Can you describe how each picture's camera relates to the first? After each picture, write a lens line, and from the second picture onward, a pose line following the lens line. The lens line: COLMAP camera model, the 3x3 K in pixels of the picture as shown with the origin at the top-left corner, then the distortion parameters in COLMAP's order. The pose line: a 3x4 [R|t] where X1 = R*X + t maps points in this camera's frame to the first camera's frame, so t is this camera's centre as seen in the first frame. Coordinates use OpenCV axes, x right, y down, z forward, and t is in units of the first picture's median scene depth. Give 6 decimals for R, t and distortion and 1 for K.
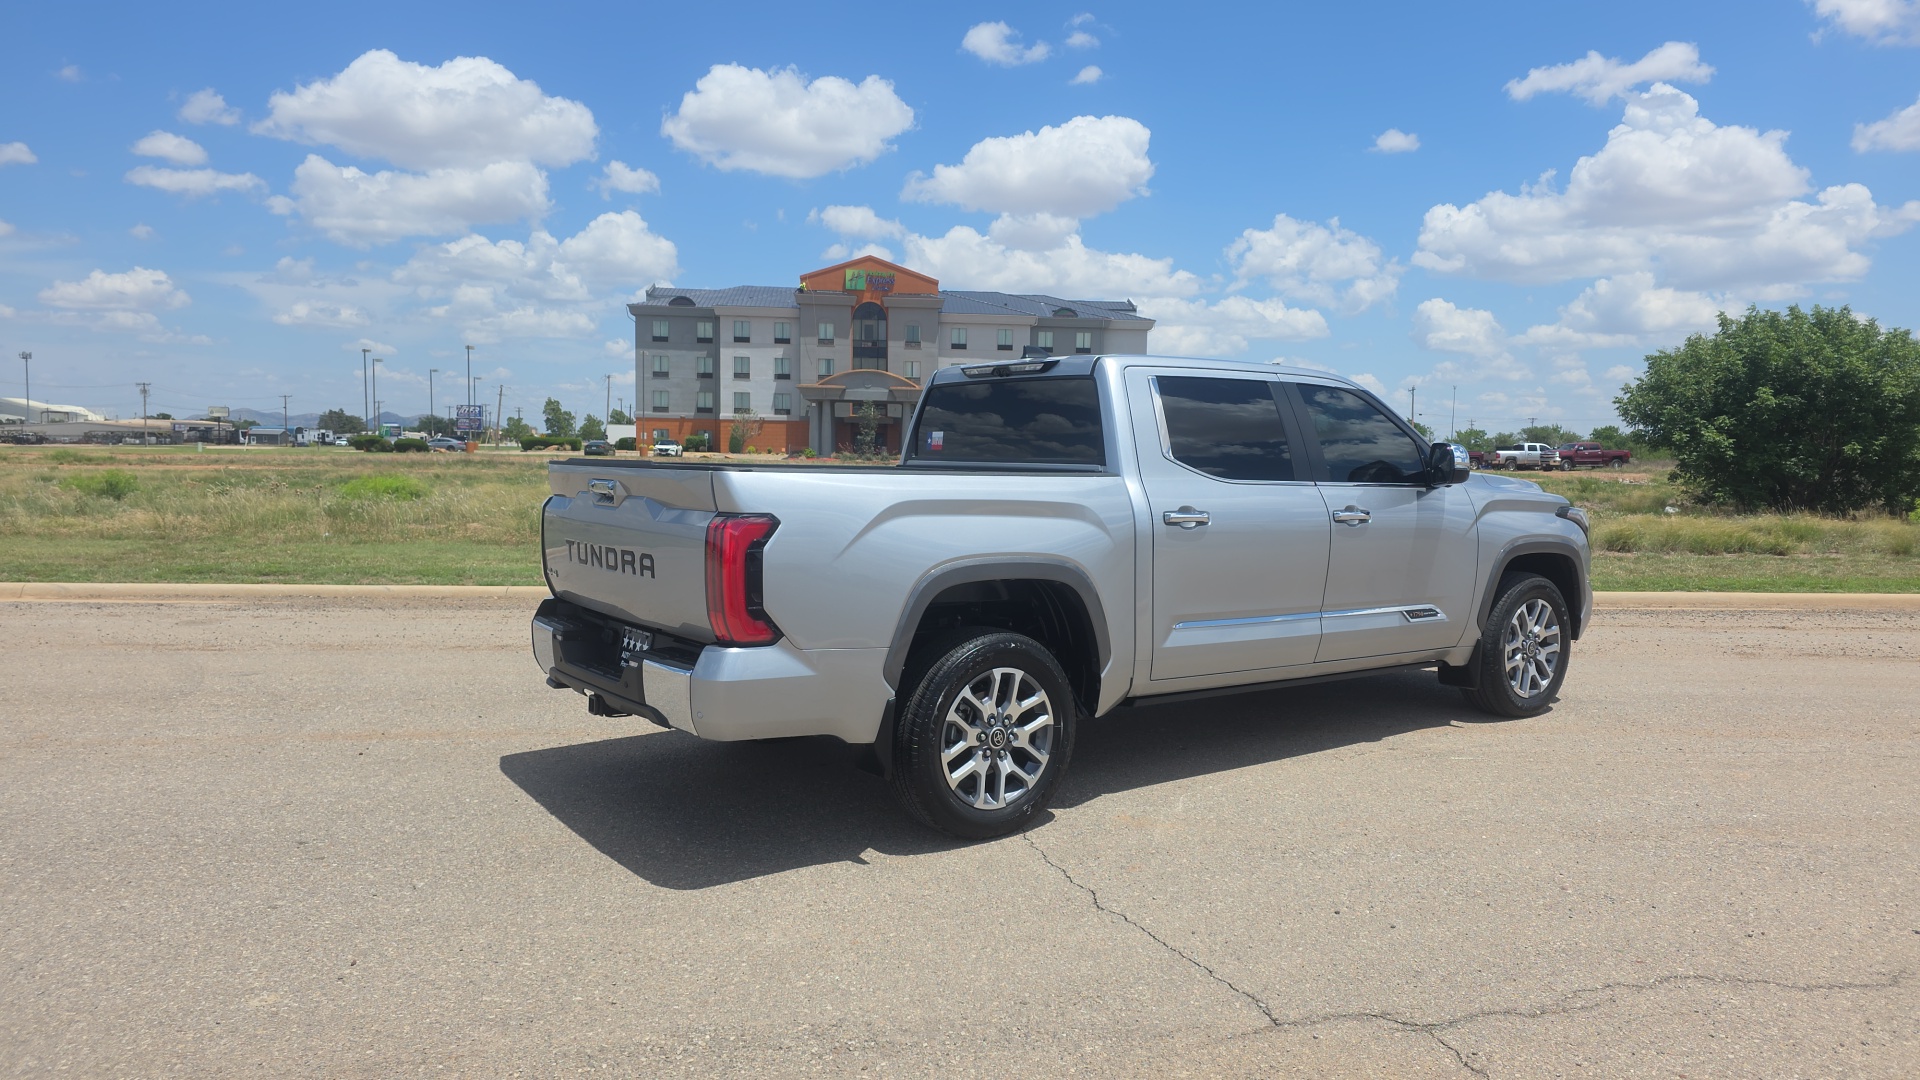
lens RADIAL K [[1284.1, 0, 997.4], [0, 1284.1, 558.8], [0, 0, 1]] dist [0.063748, -0.059277]
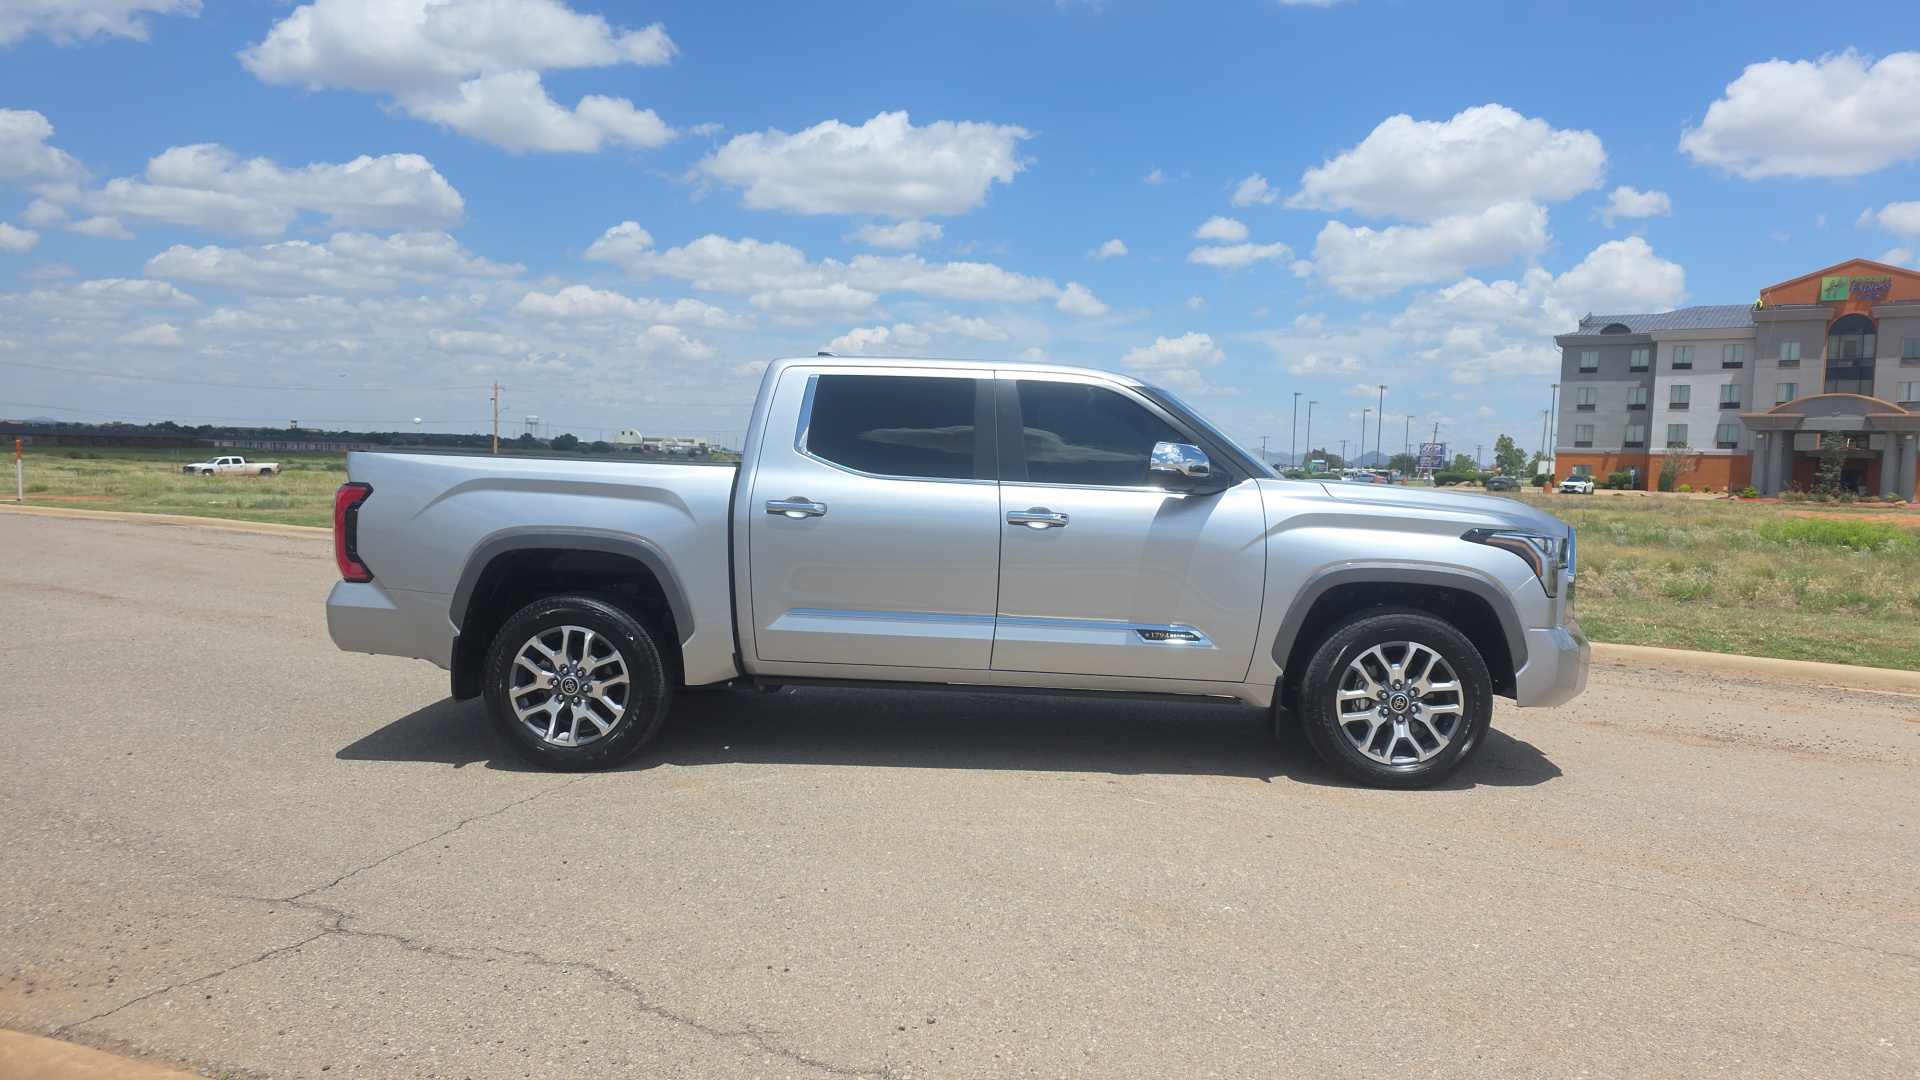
lens RADIAL K [[1284.1, 0, 1022.5], [0, 1284.1, 564.4], [0, 0, 1]] dist [0.063748, -0.059277]
pose [[0.770352, 0.054437, -0.635291, 0.713935], [-0.069831, 0.997559, 0.000802, -0.000321], [0.633784, 0.043745, 0.772272, 0.232479]]
